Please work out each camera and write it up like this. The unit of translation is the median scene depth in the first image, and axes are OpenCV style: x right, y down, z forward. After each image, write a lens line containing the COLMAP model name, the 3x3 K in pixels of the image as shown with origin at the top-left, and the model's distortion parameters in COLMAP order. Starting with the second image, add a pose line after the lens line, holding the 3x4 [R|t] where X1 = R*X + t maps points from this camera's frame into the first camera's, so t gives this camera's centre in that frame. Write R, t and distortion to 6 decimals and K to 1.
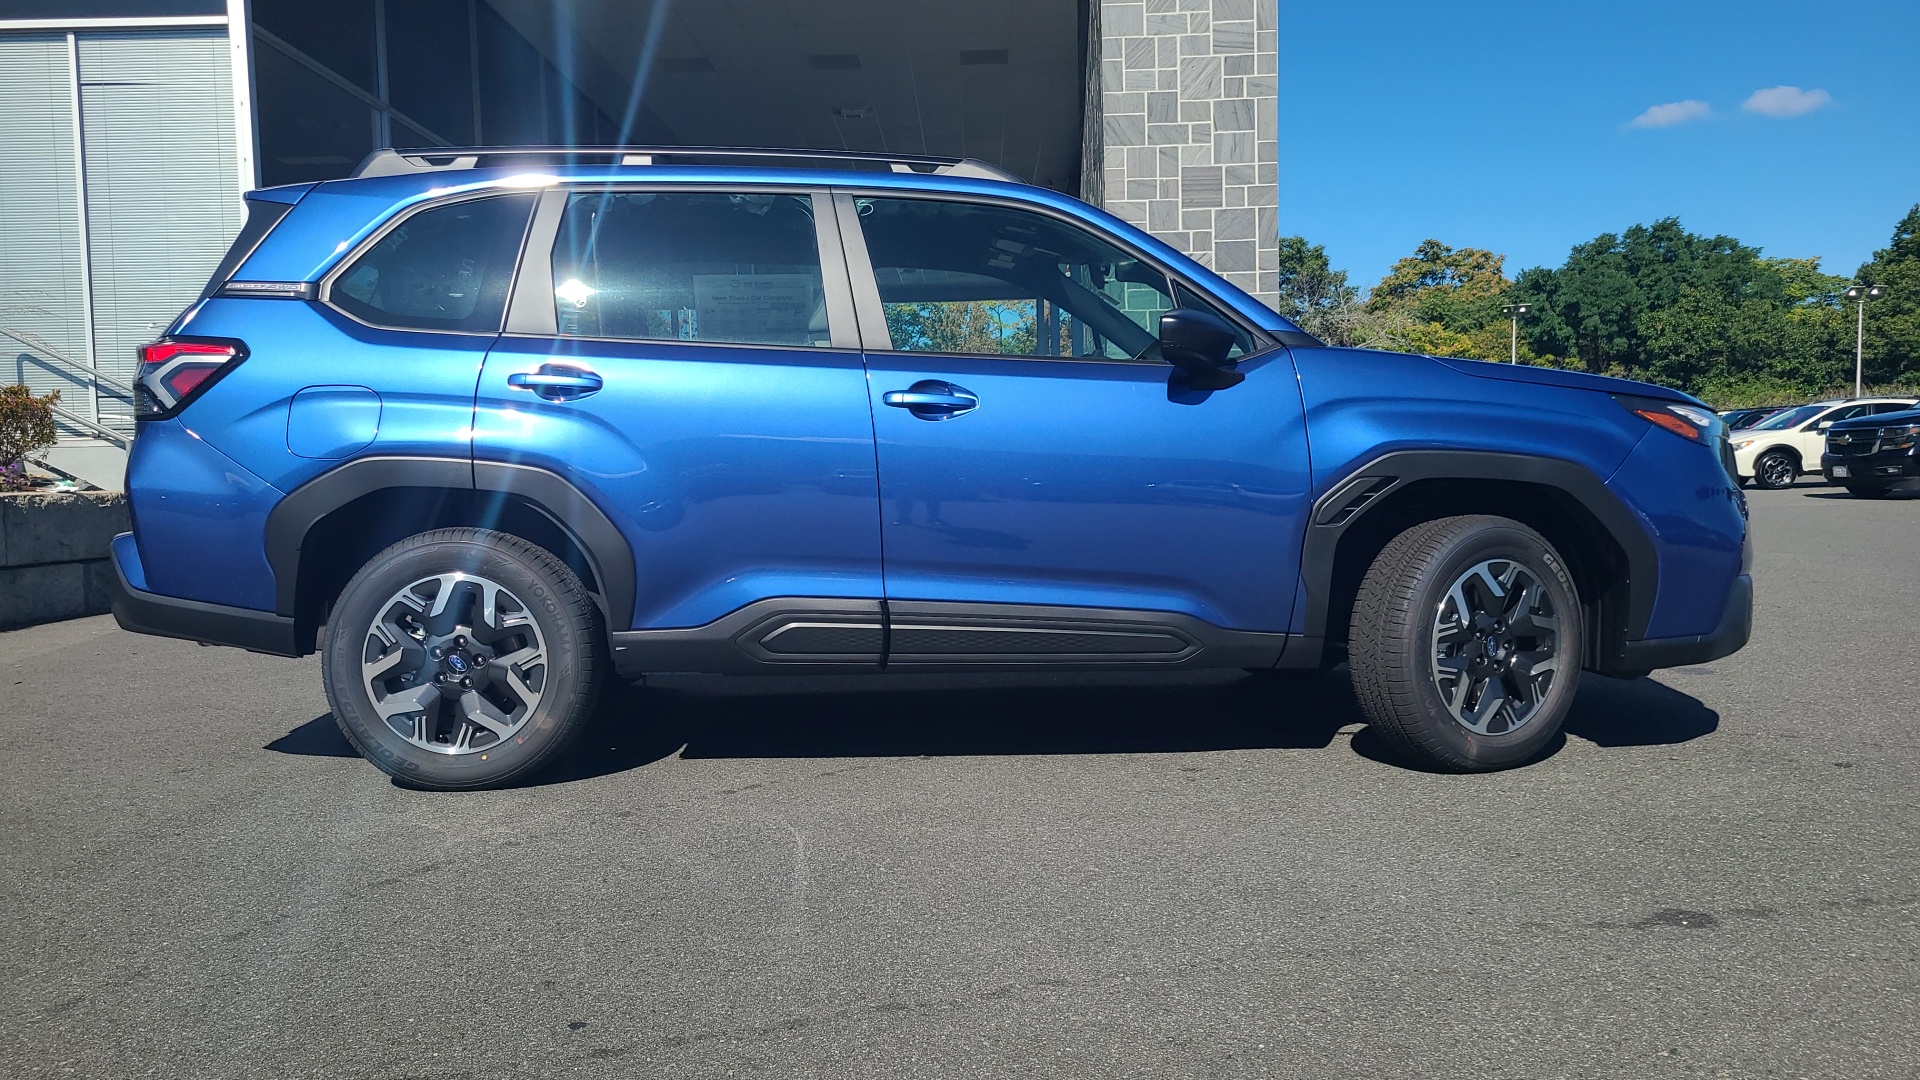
lens RADIAL K [[1441.2, 0, 962.8], [0, 1441.2, 553.7], [0, 0, 1]] dist [0.049371, -0.022382]
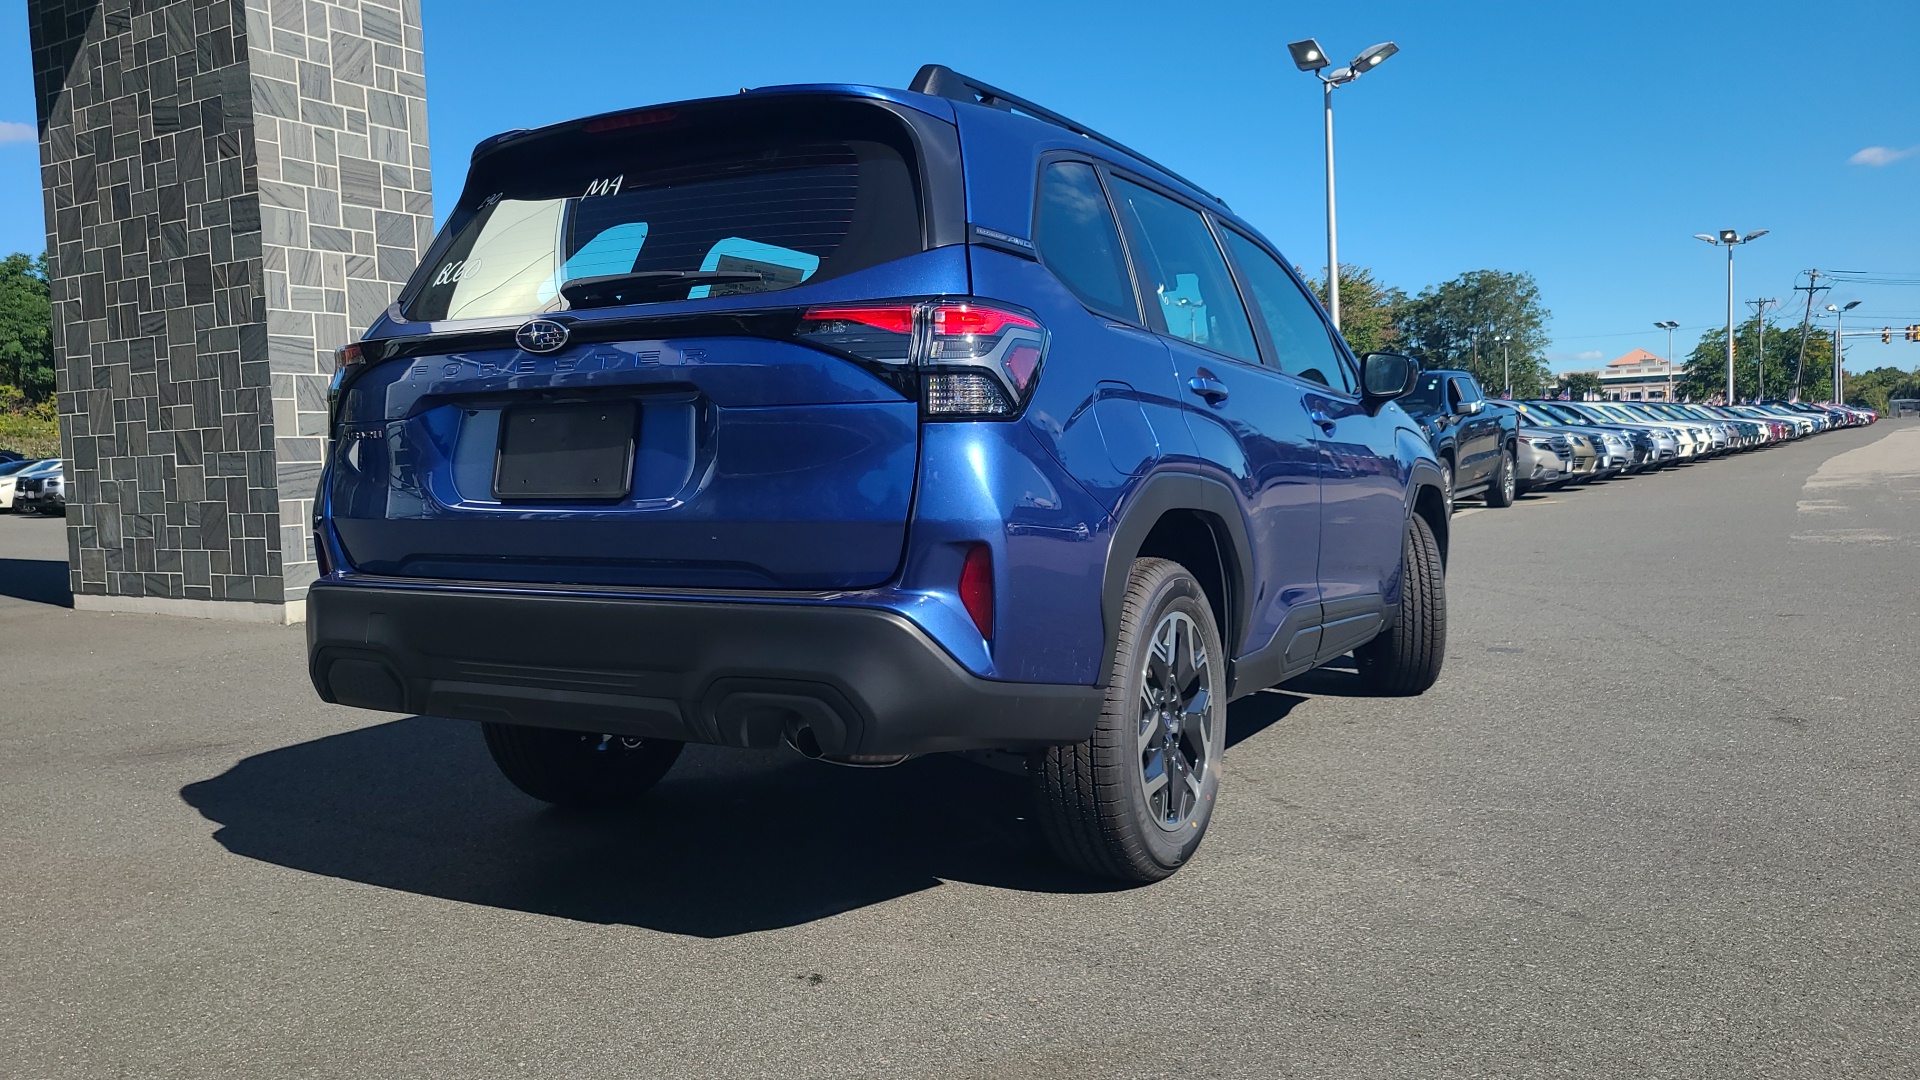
lens RADIAL K [[1441.2, 0, 928.4], [0, 1441.2, 544.2], [0, 0, 1]] dist [0.049371, -0.022382]
pose [[0.524197, -0.041998, 0.850561, -0.418462], [0.069298, 0.997574, 0.006549, -0.014777], [-0.848773, 0.055510, 0.525836, 0.251385]]
